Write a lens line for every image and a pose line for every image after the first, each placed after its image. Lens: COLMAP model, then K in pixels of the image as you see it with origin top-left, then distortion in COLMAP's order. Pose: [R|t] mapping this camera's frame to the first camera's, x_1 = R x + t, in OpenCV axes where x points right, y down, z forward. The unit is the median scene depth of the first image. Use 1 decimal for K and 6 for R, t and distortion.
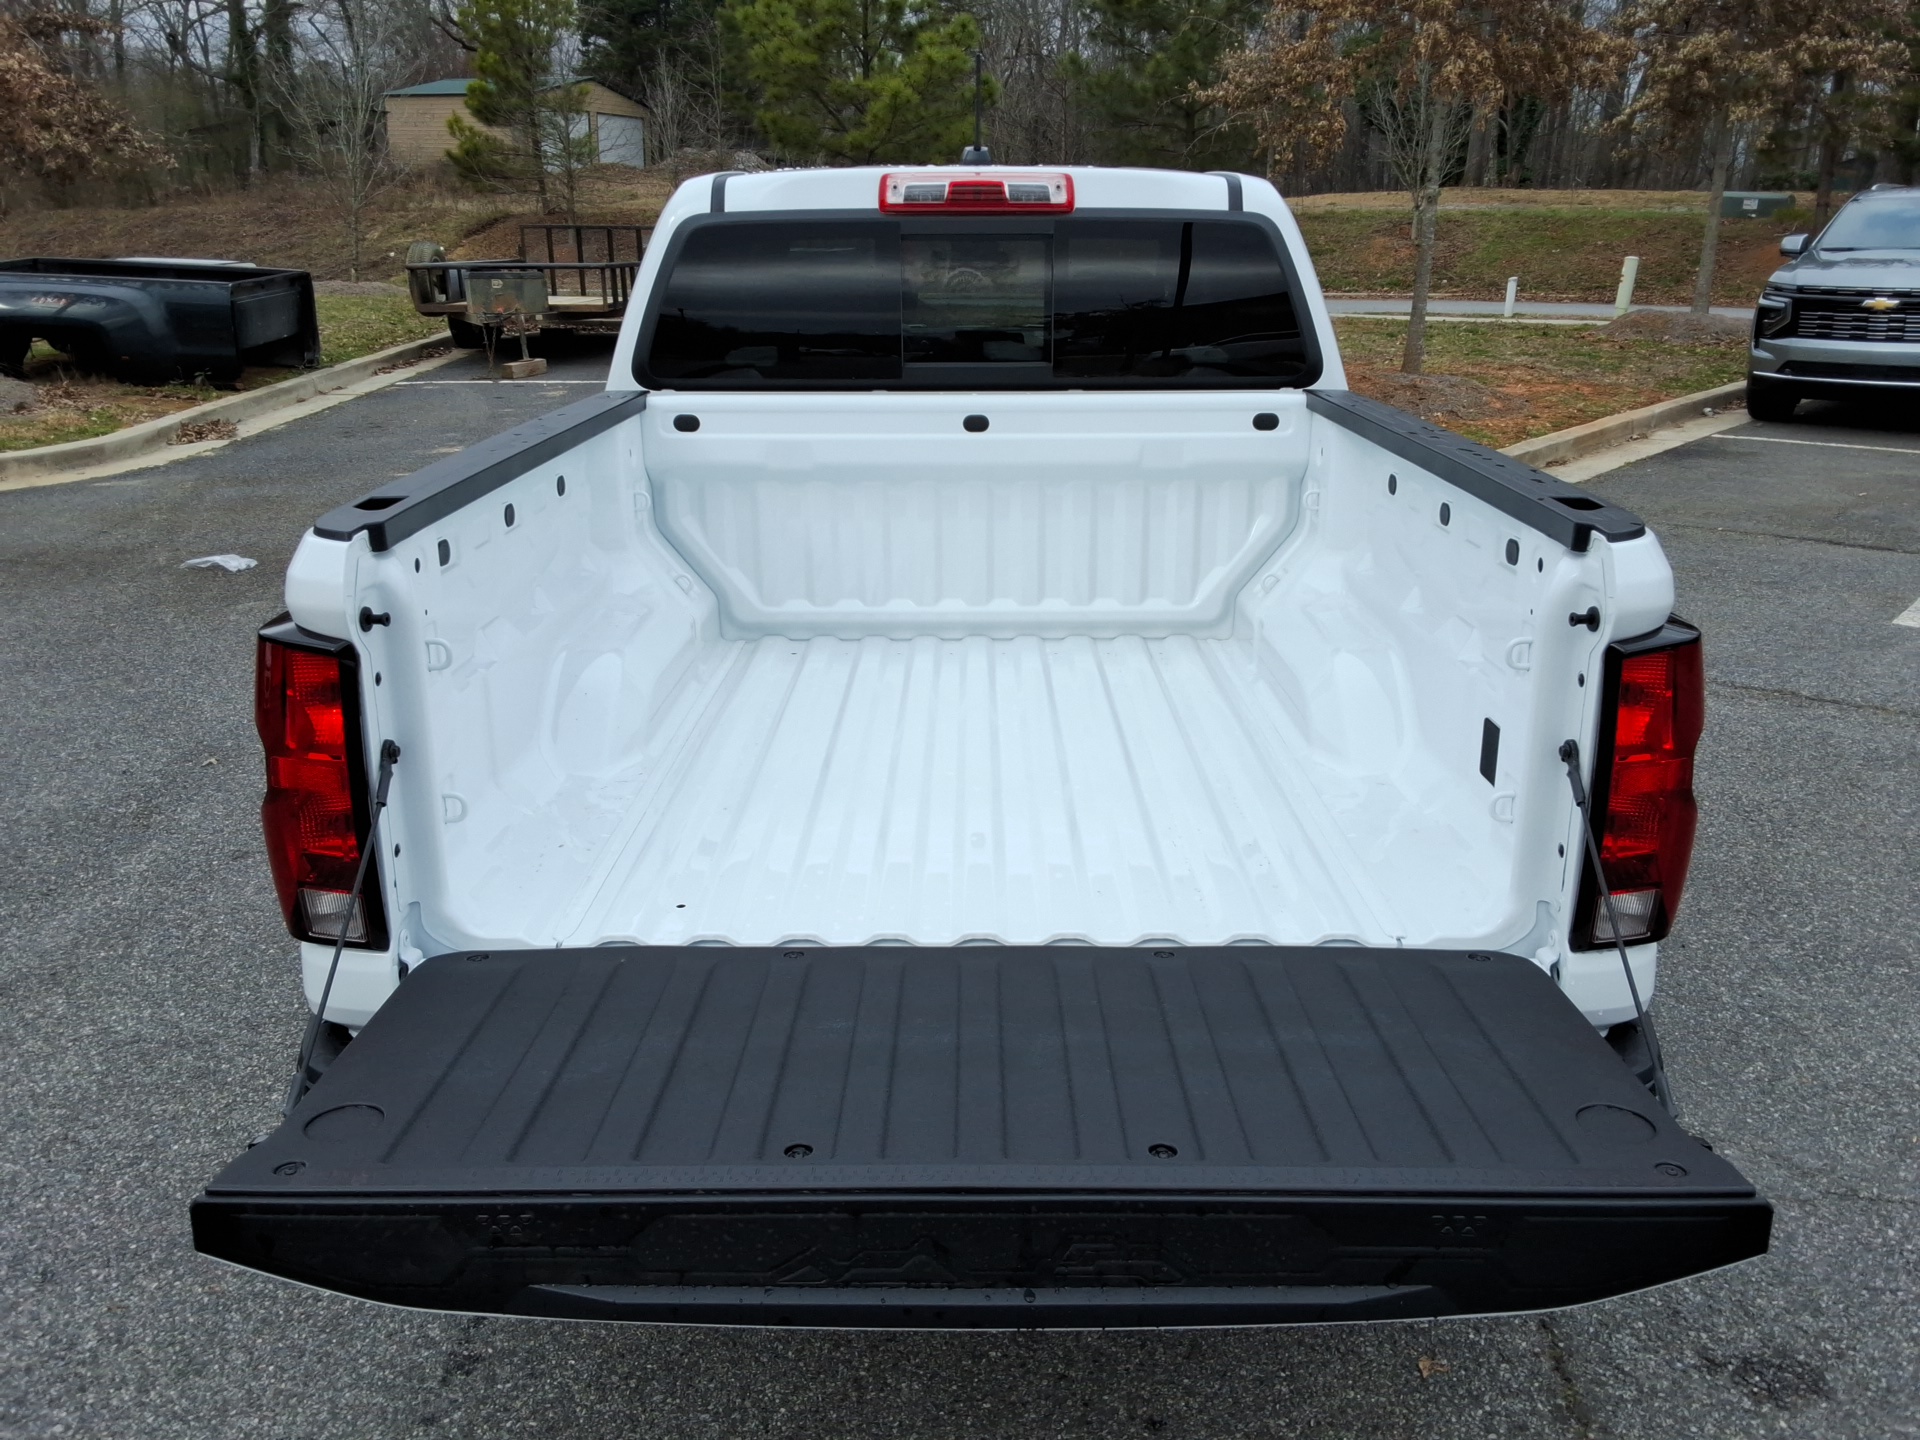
lens RADIAL K [[1537.7, 0, 980.7], [0, 1537.7, 697.5], [0, 0, 1]] dist [0.096006, -0.146778]
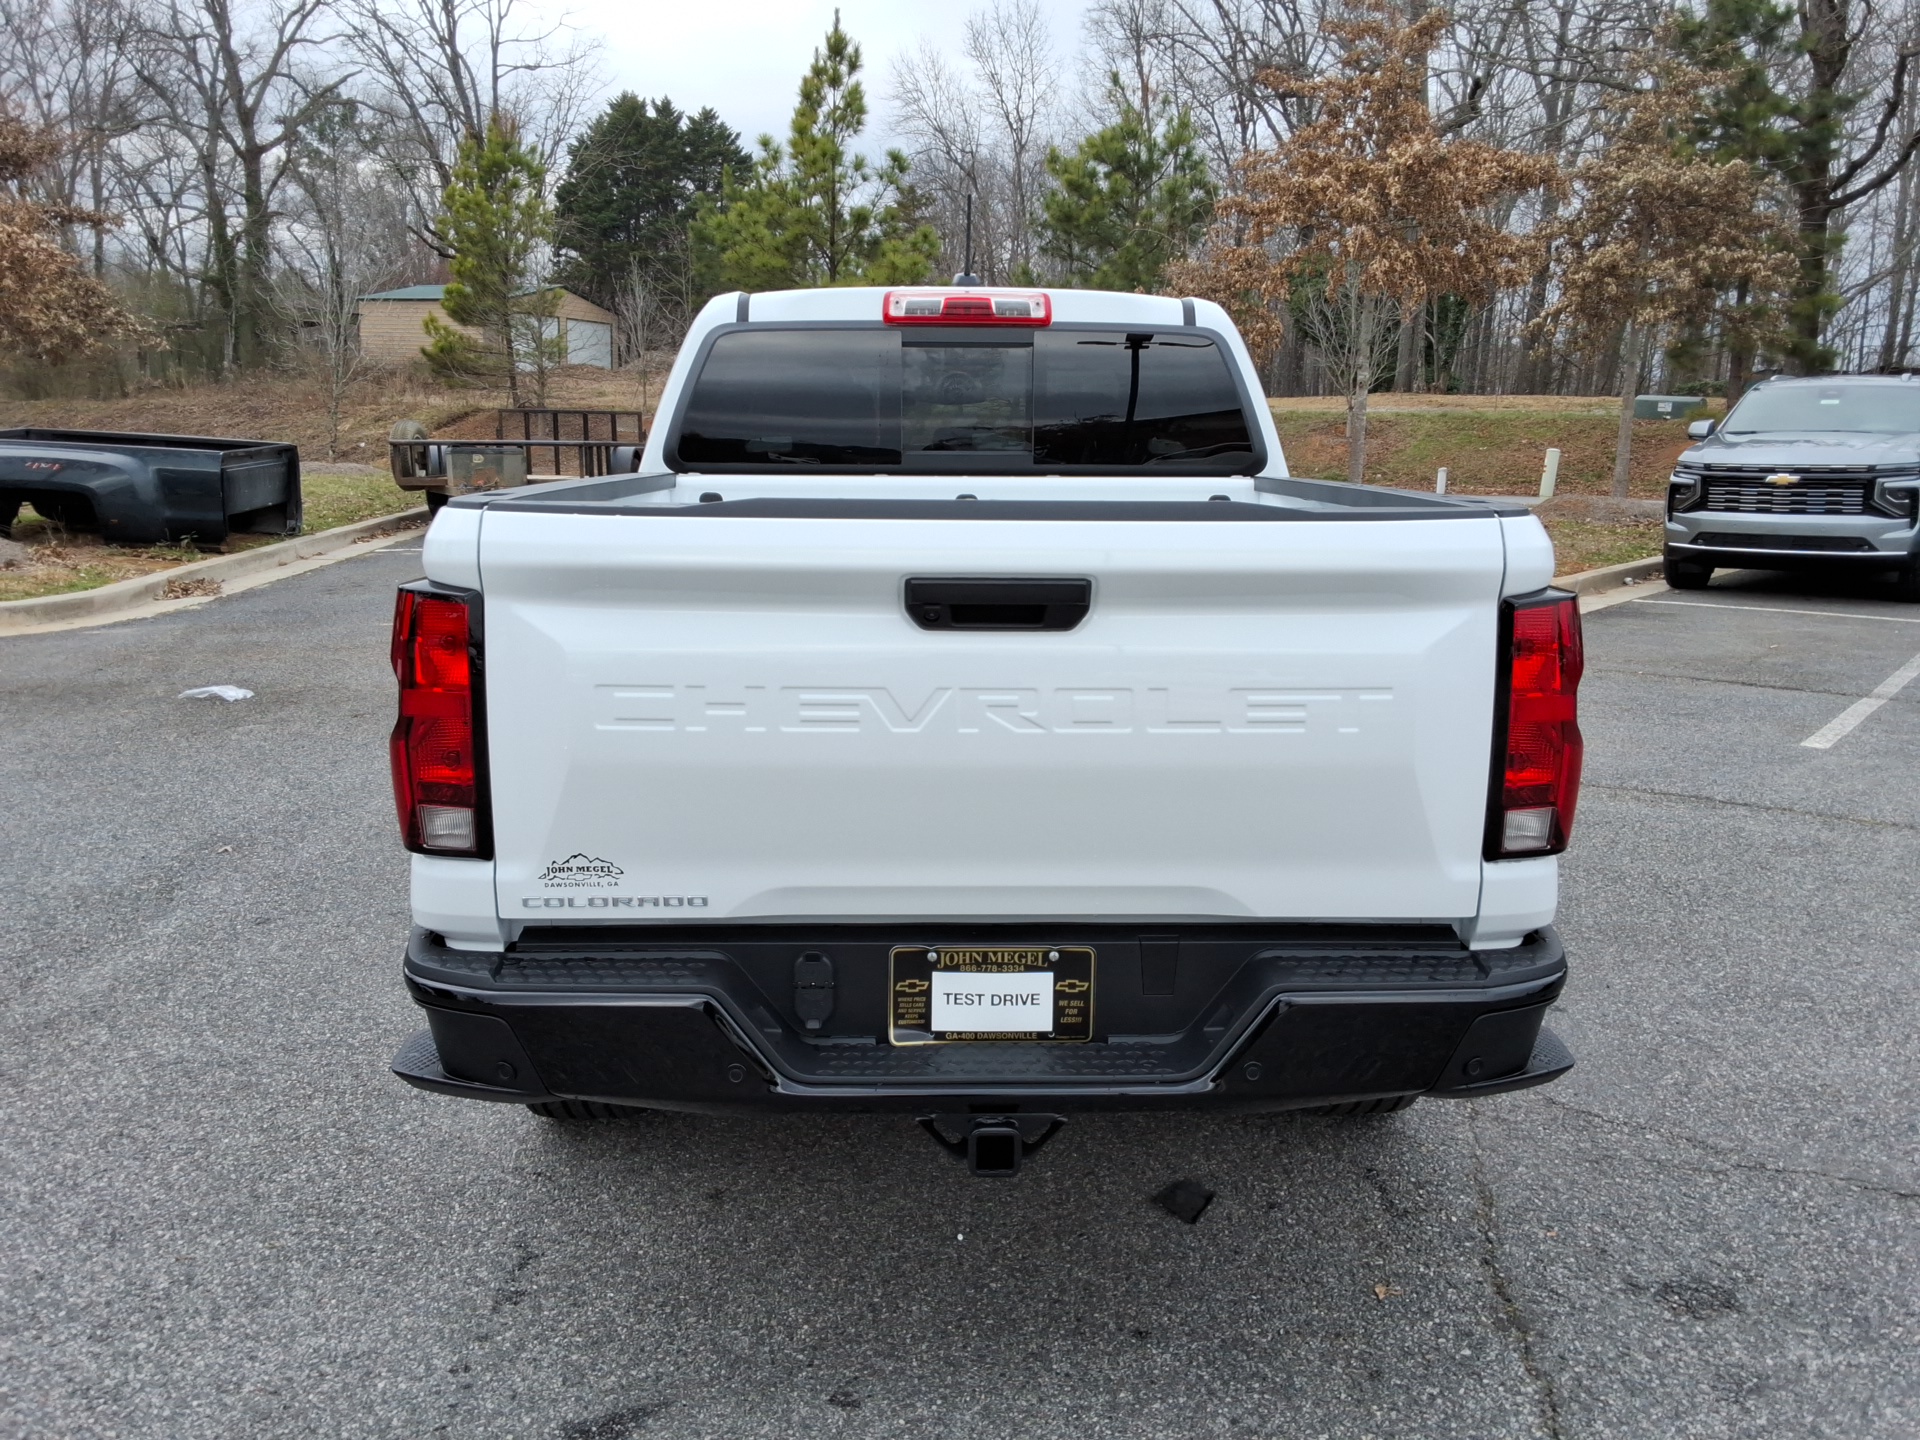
lens RADIAL K [[1537.7, 0, 981.6], [0, 1537.7, 692.8], [0, 0, 1]] dist [0.096006, -0.146778]
pose [[0.999506, 0.003782, 0.031198, -0.005060], [0.000195, 0.991965, -0.126513, 0.019826], [-0.031426, 0.126457, 0.991474, -0.020508]]
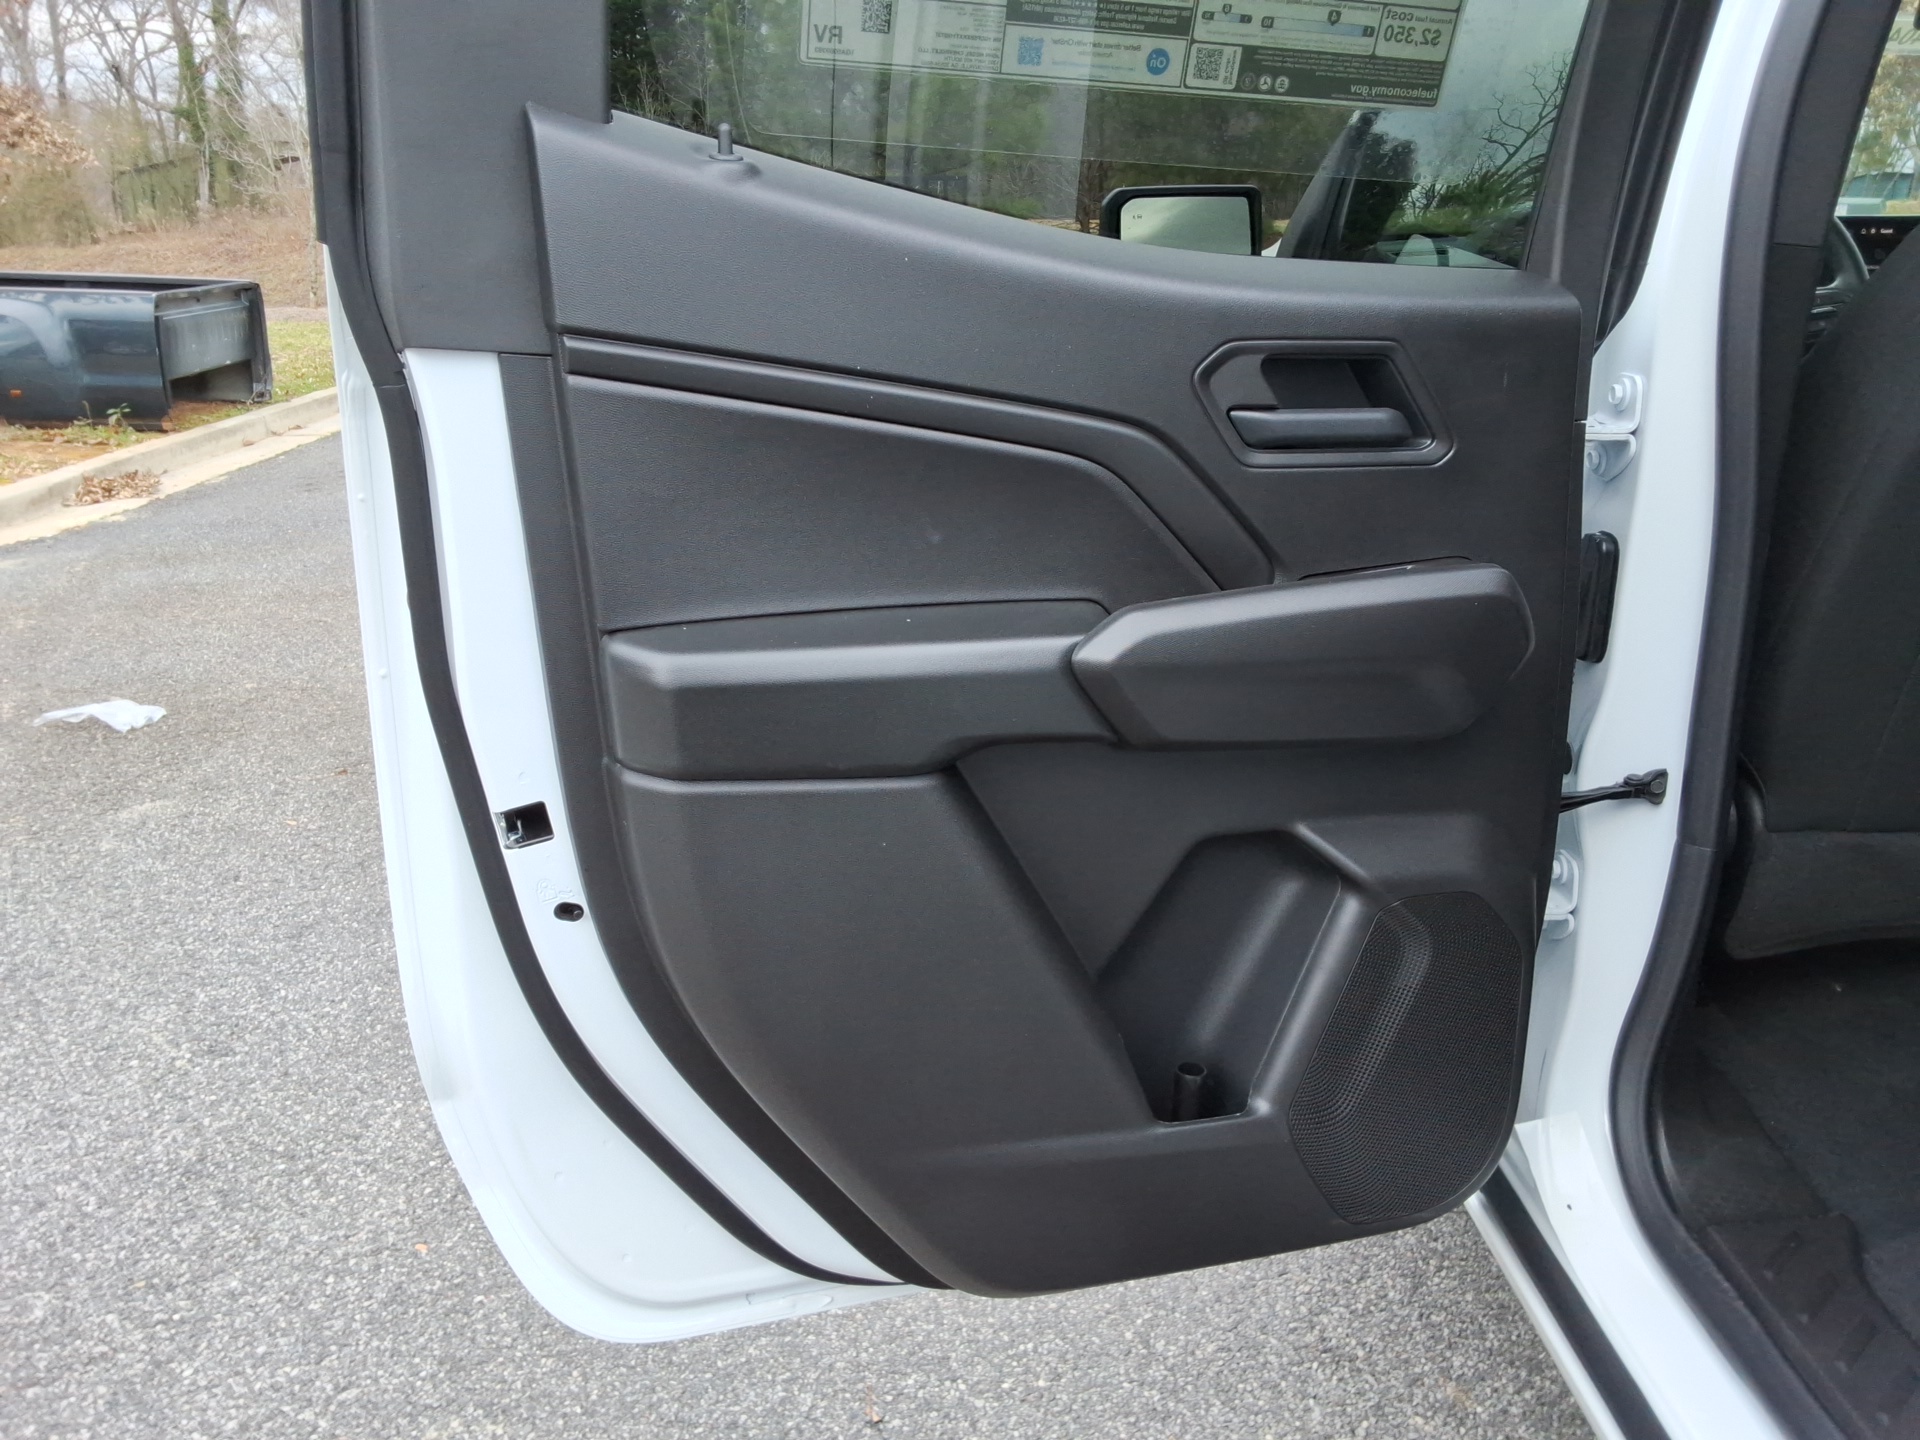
lens RADIAL K [[1537.7, 0, 991.9], [0, 1537.7, 701.1], [0, 0, 1]] dist [0.096006, -0.146778]
pose [[0.999405, -0.020872, 0.027454, -0.073982], [0.021414, 0.999579, -0.019599, -0.032224], [-0.027034, 0.020175, 0.999431, 0.177414]]
